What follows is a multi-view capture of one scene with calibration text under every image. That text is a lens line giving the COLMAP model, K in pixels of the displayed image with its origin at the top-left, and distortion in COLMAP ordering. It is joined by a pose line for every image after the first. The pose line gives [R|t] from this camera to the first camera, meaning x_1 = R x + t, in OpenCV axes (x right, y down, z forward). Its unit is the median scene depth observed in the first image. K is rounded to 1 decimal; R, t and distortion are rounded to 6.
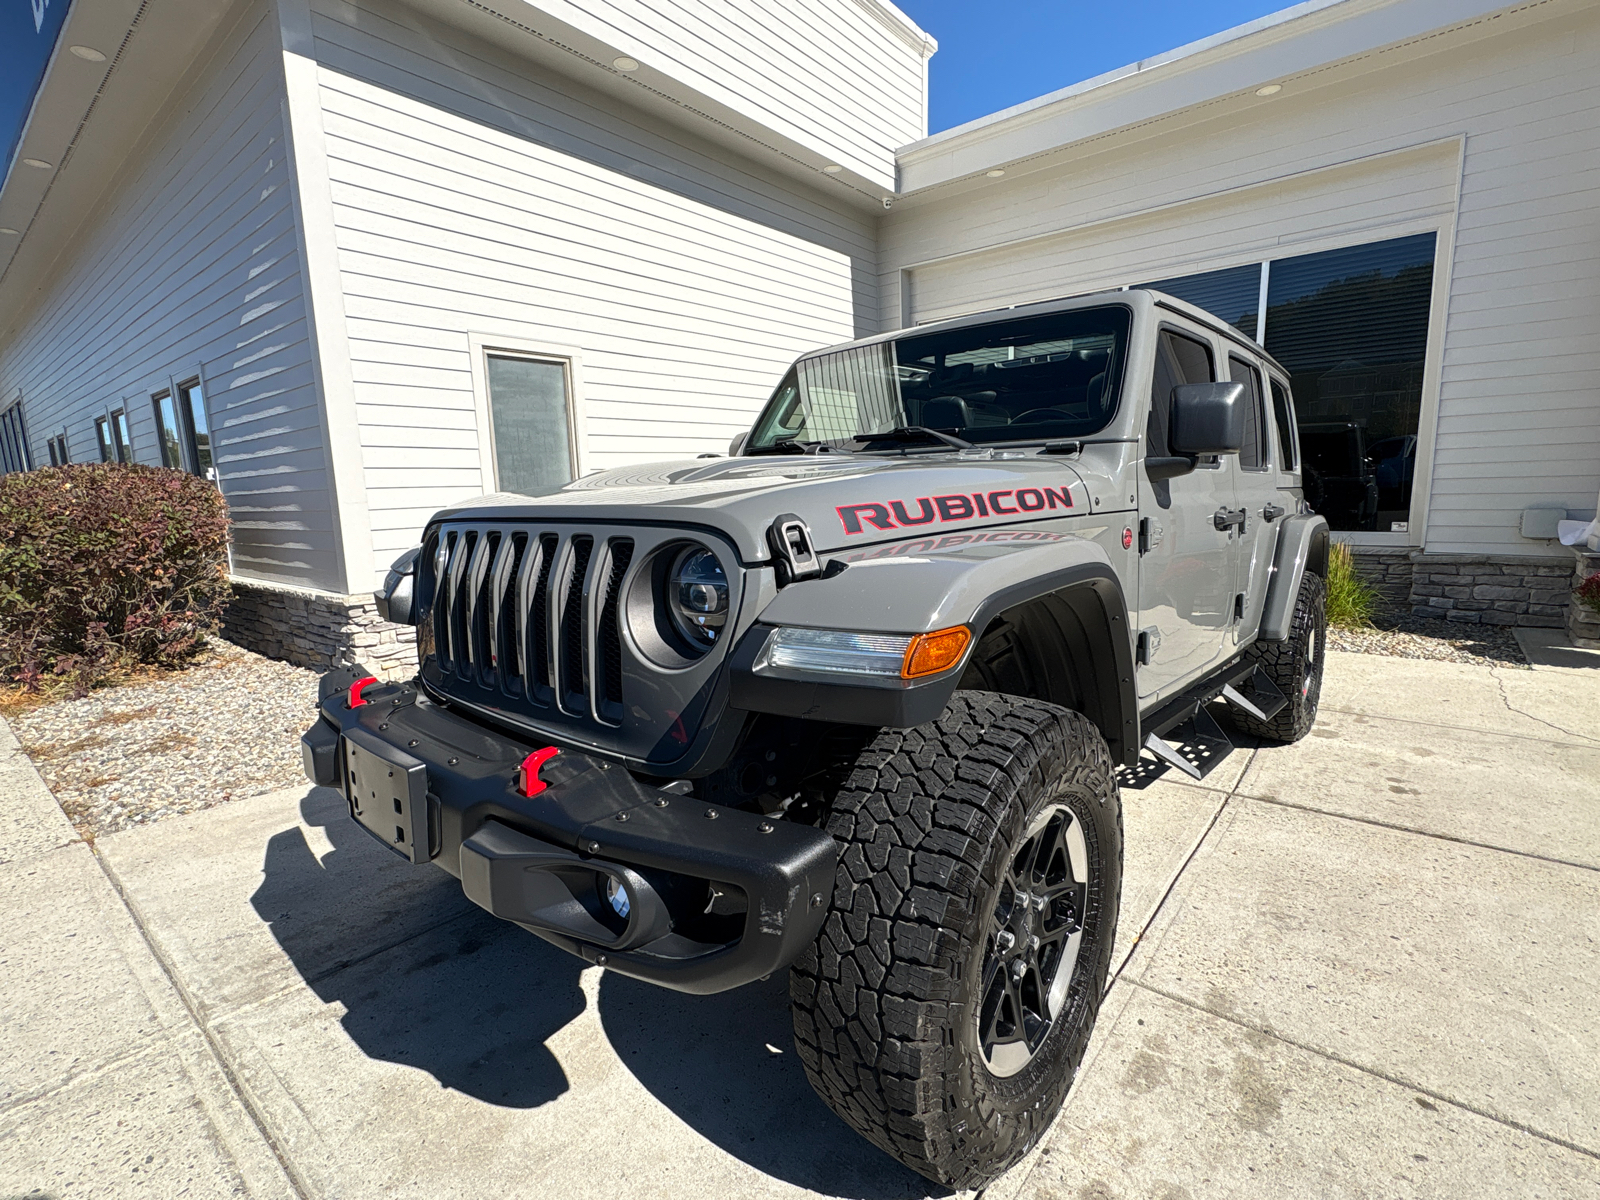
lens RADIAL K [[740.4, 0, 797.4], [0, 740.4, 598.7], [0, 0, 1]] dist [0.000334, -0.000613]
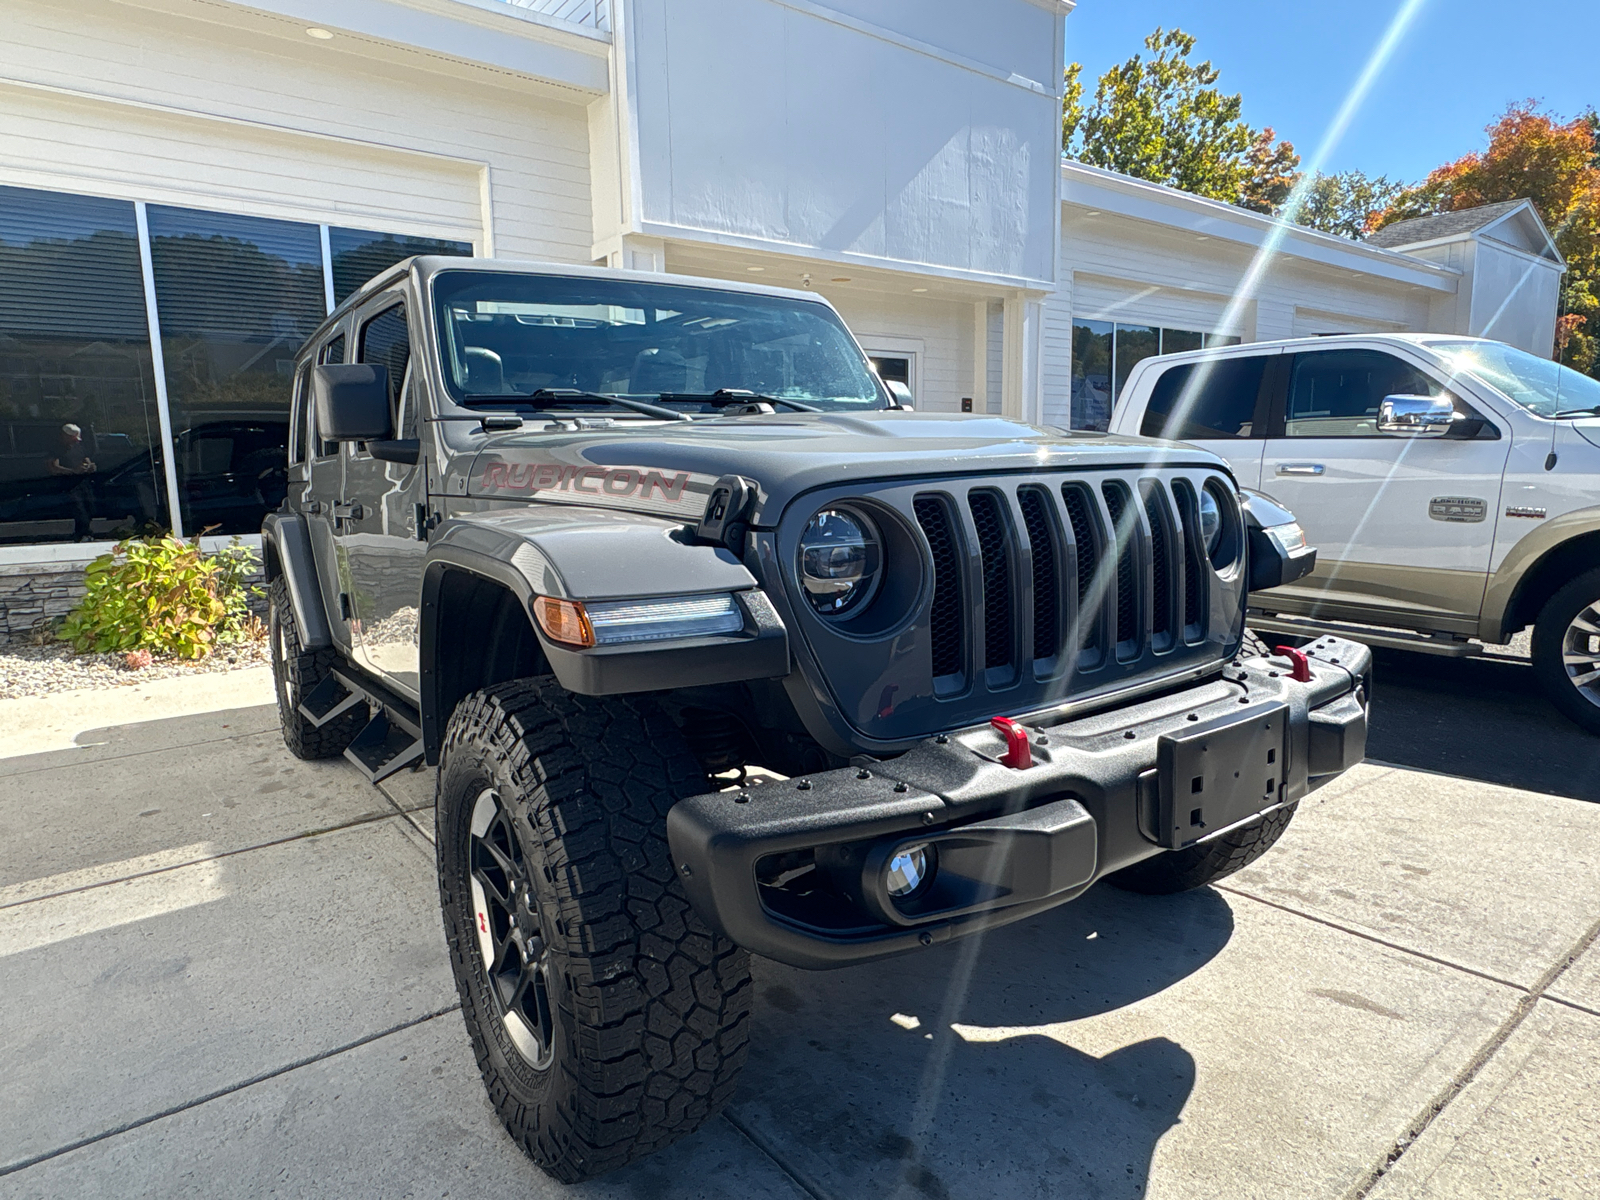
lens RADIAL K [[934.3, 0, 794.5], [0, 934.3, 595.2], [0, 0, 1]] dist [-0.000094, 0.000033]
pose [[0.235608, -0.118385, 0.964611, -0.717256], [0.160515, 0.983662, 0.081517, -0.047949], [-0.958501, 0.135628, 0.250761, 0.493588]]
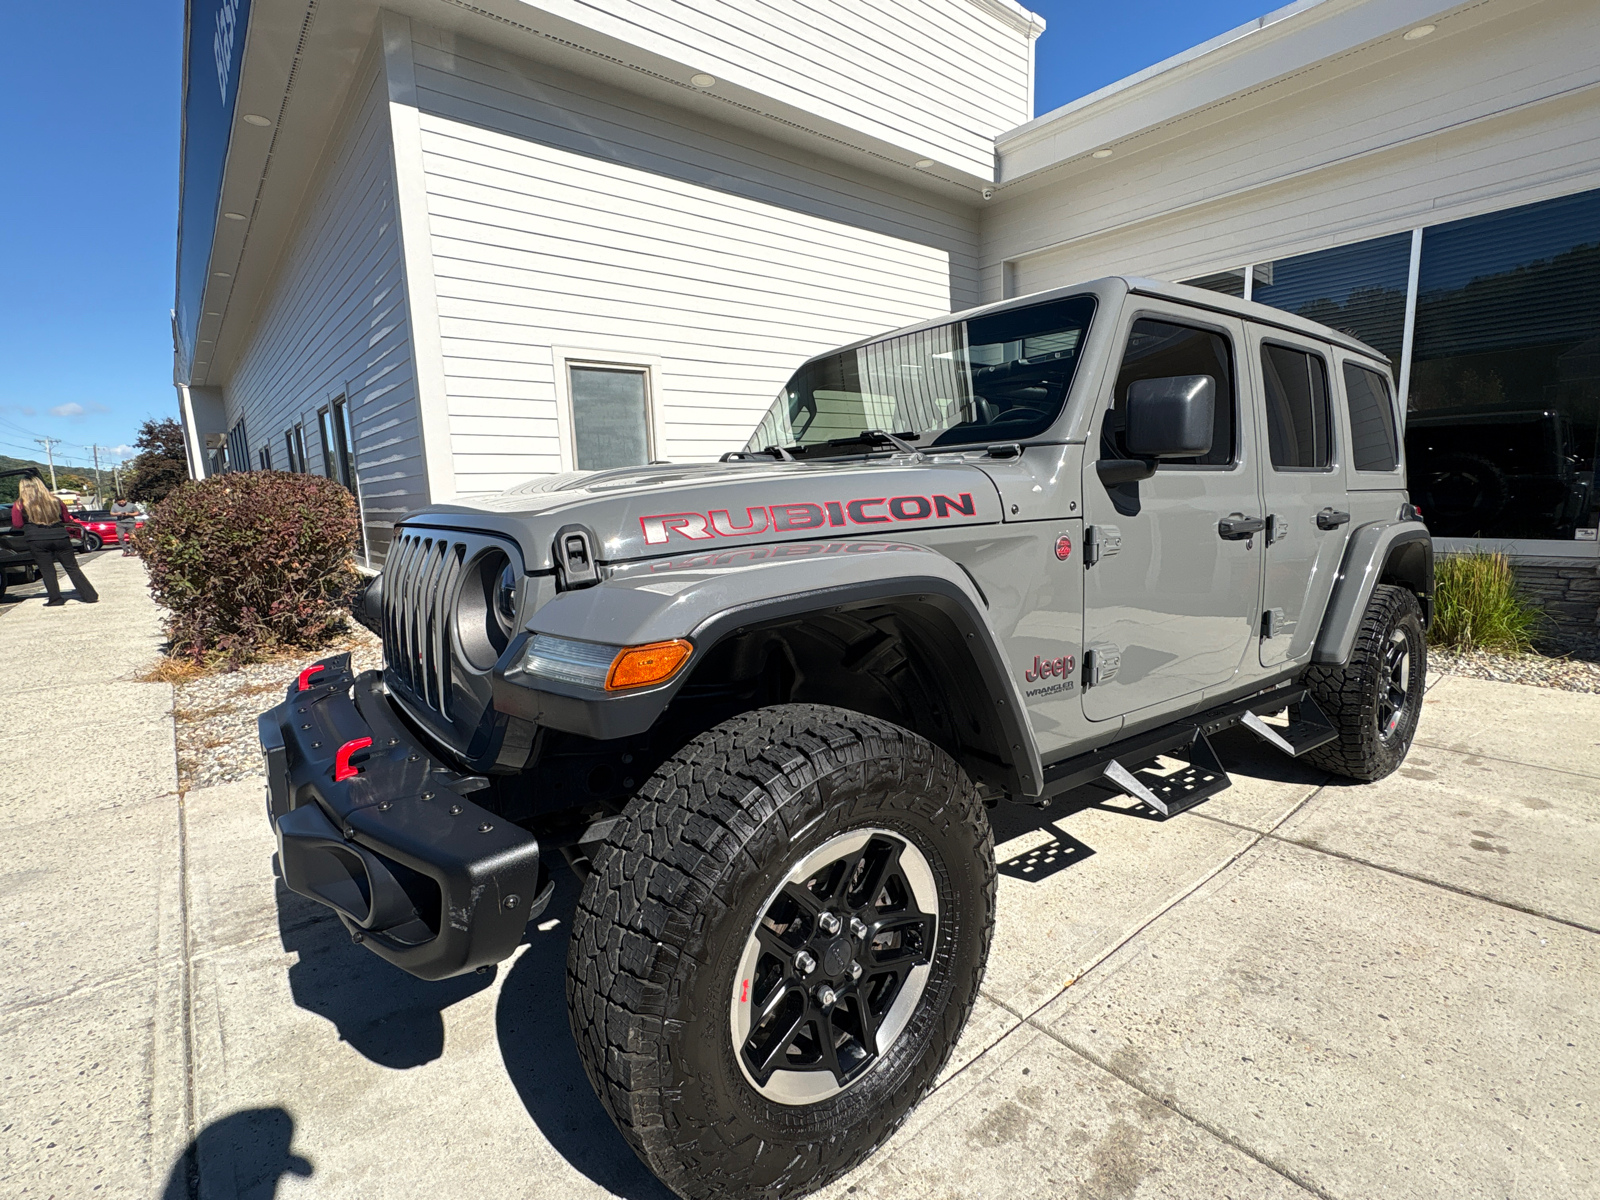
lens RADIAL K [[740.4, 0, 798.3], [0, 740.4, 598.8], [0, 0, 1]] dist [0.000334, -0.000613]
pose [[0.982443, 0.024355, -0.184965, 0.175544], [-0.024379, 0.999700, 0.002147, -0.007470], [0.184962, 0.002400, 0.982743, 0.018046]]
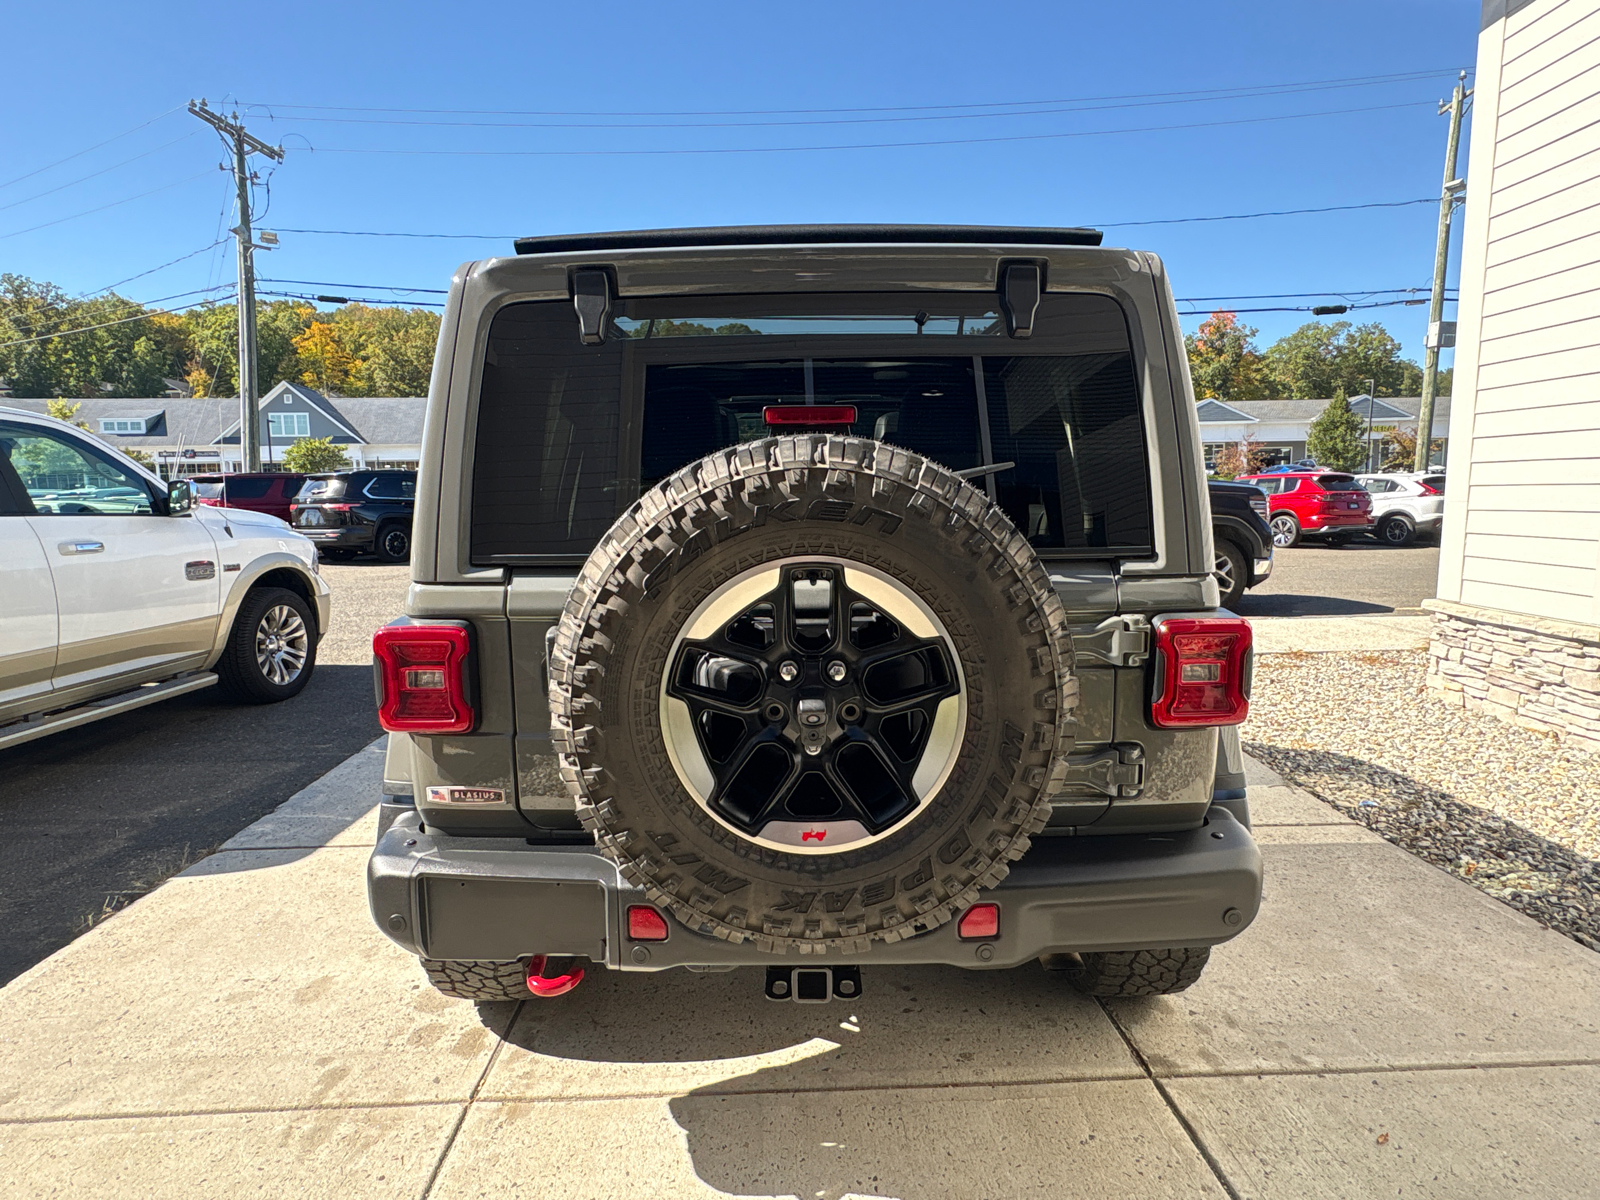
lens RADIAL K [[851.6, 0, 796.6], [0, 851.6, 599.8], [0, 0, 1]] dist [0.000239, -0.000688]
pose [[-0.752075, 0.120036, -0.648055, 0.996438], [-0.063158, 0.965624, 0.252153, -0.317590], [0.656045, 0.230568, -0.718640, 1.754230]]
